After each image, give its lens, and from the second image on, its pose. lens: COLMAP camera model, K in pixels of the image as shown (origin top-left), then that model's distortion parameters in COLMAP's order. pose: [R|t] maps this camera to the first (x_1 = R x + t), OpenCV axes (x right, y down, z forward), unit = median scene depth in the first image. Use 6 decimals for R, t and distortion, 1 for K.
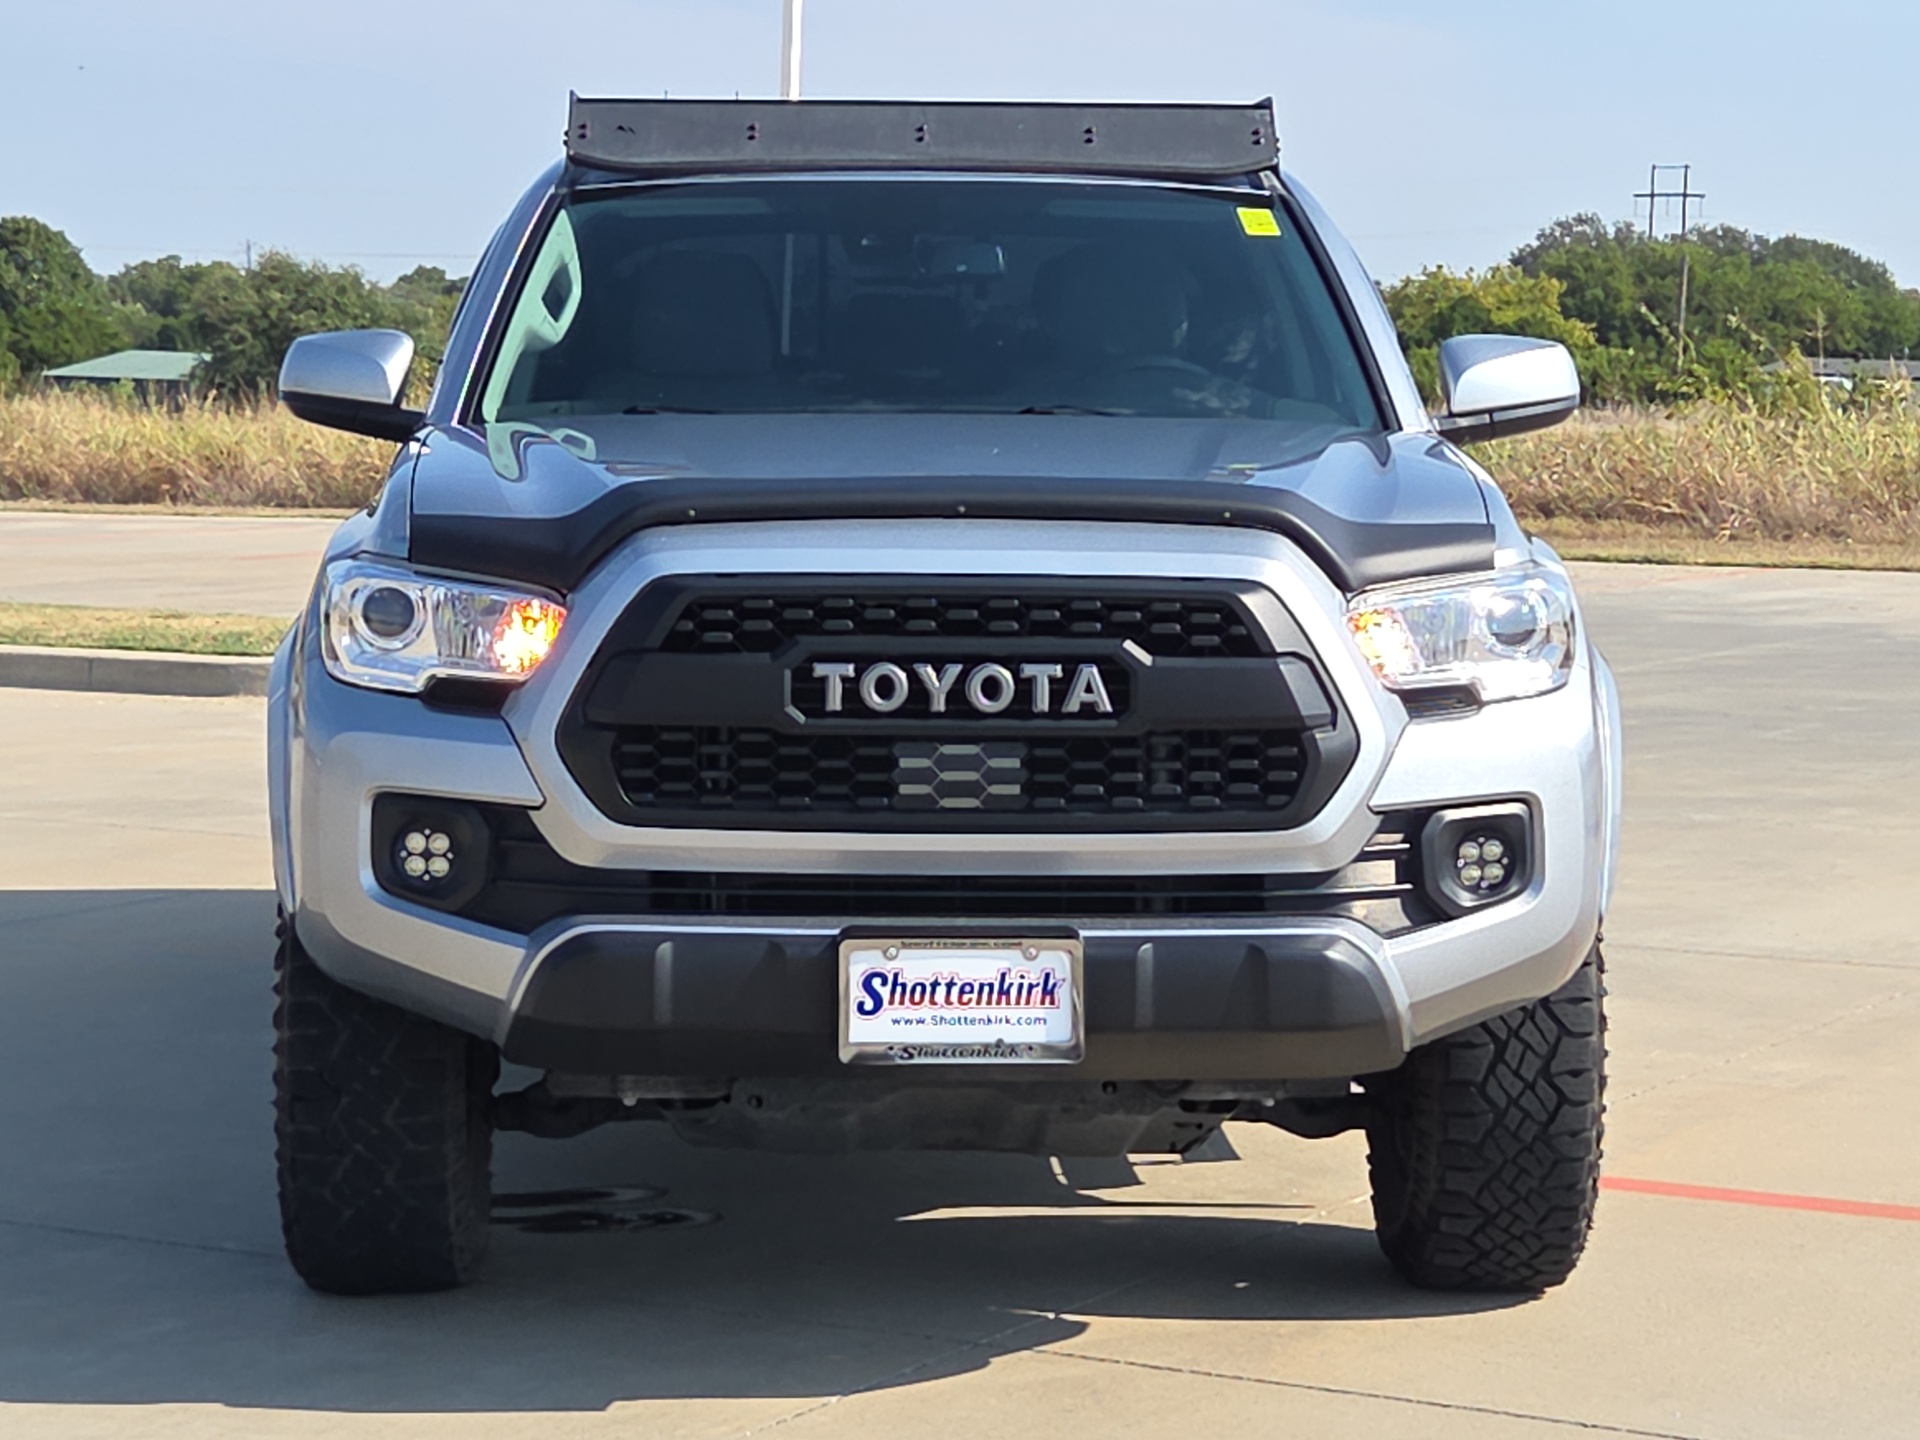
lens RADIAL K [[4426.4, 0, 960.0], [0, 4426.4, 720.0], [0, 0, 1]] dist [0.053237, 0.201908]
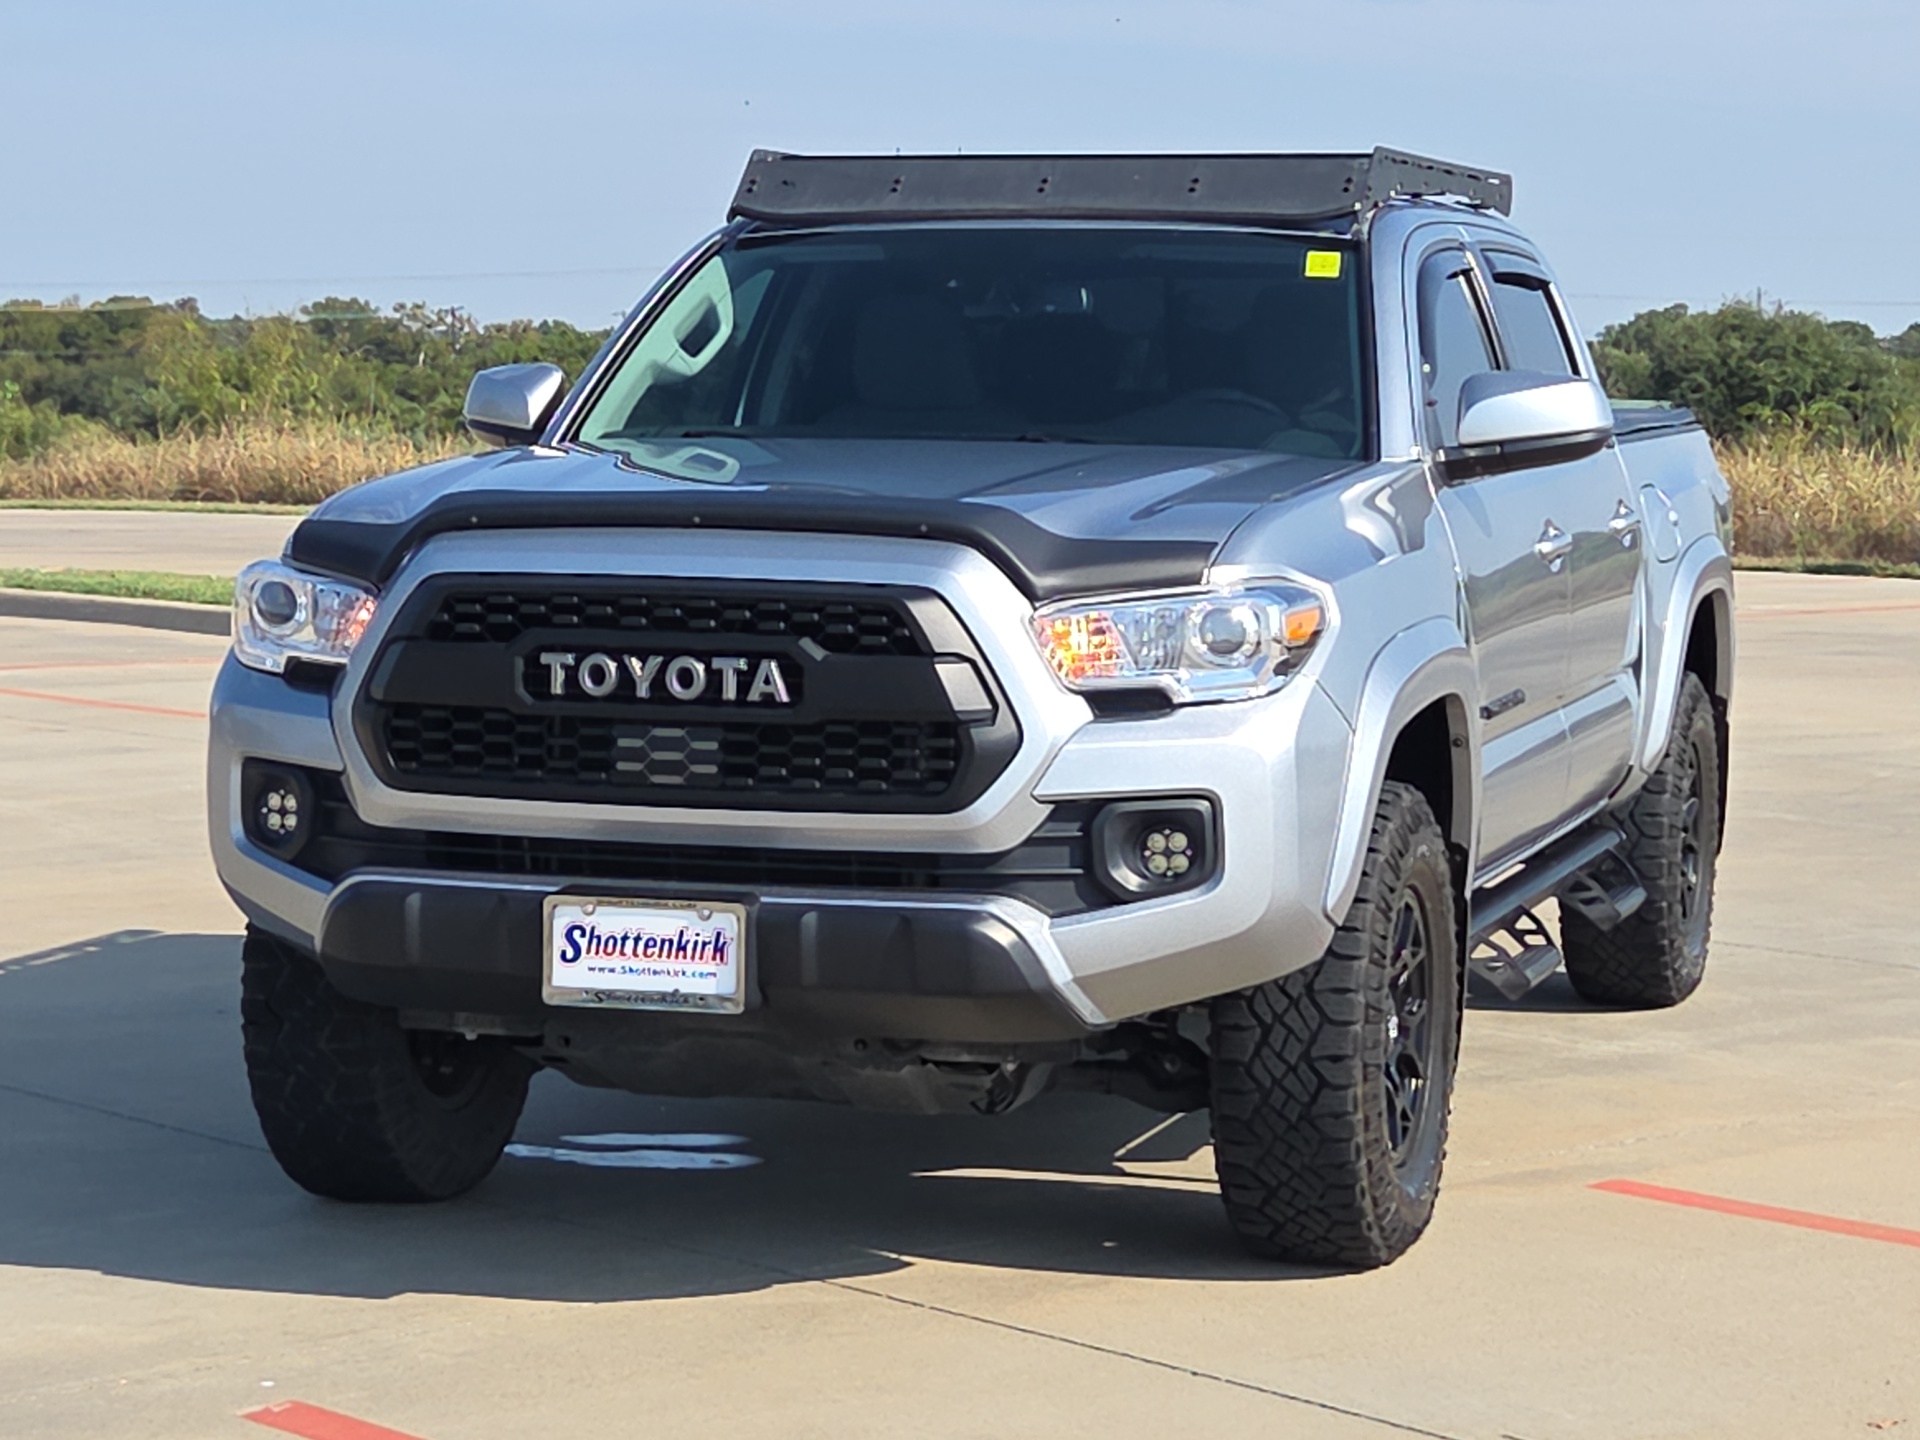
lens RADIAL K [[4426.4, 0, 960.0], [0, 4426.4, 720.0], [0, 0, 1]] dist [0.053237, 0.201908]
pose [[0.947727, 0.027972, -0.317855, 0.423428], [-0.031419, 0.999490, -0.005721, 0.007582], [0.317533, 0.015409, 0.948122, -0.045795]]
